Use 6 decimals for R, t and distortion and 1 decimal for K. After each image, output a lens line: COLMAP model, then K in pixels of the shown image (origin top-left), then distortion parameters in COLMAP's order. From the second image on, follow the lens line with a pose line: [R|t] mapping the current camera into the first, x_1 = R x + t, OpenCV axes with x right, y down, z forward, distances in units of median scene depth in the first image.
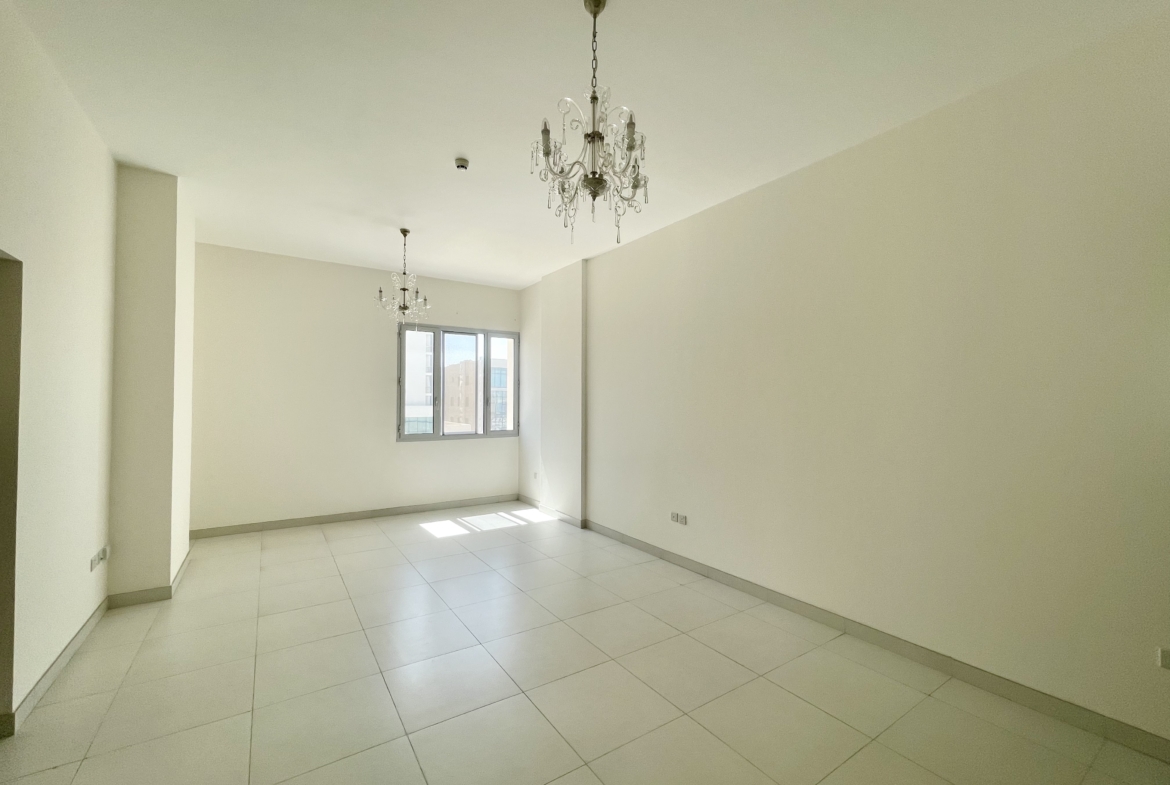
lens RADIAL K [[475.9, 0, 586.2], [0, 475.9, 392.8], [0, 0, 1]] dist [0.000704, 0.000352]
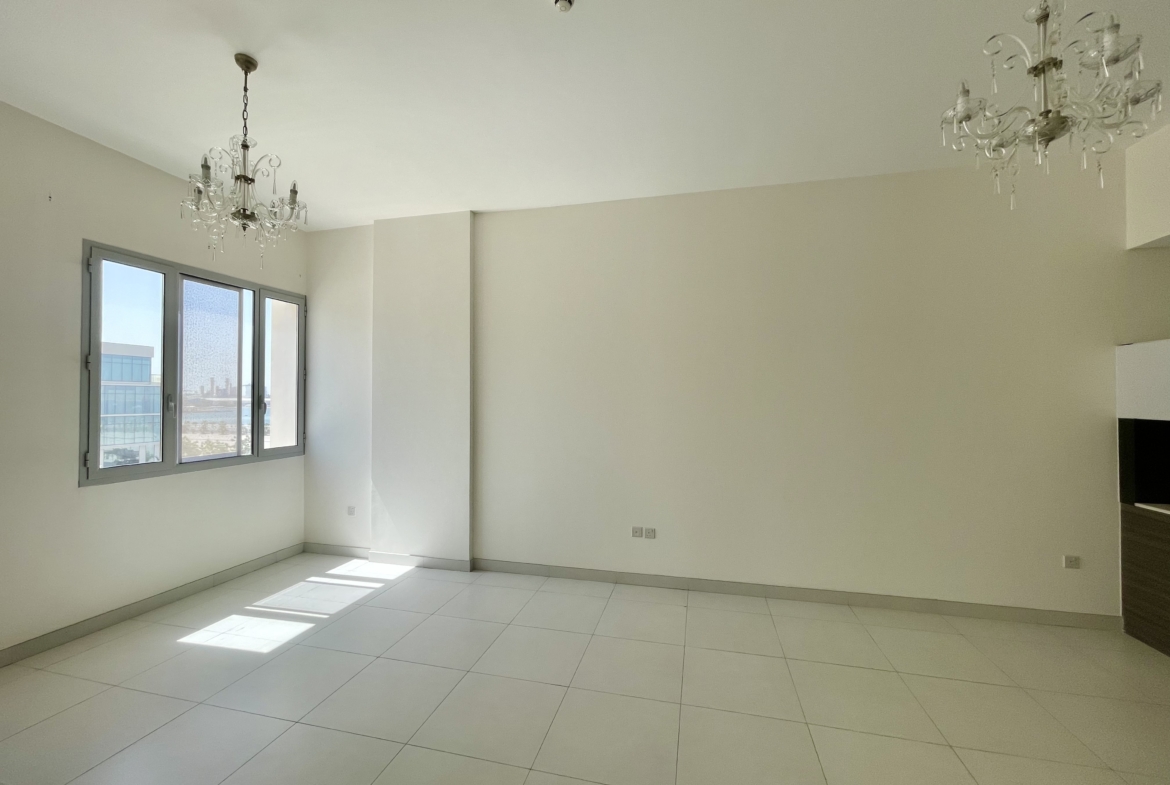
lens RADIAL K [[475.9, 0, 584.4], [0, 475.9, 393.7], [0, 0, 1]] dist [0.000704, 0.000352]
pose [[0.741374, 0.004187, 0.671080, -0.334833], [-0.008771, 0.999956, 0.003450, 0.001815], [-0.671035, -0.008444, 0.741377, 0.290210]]
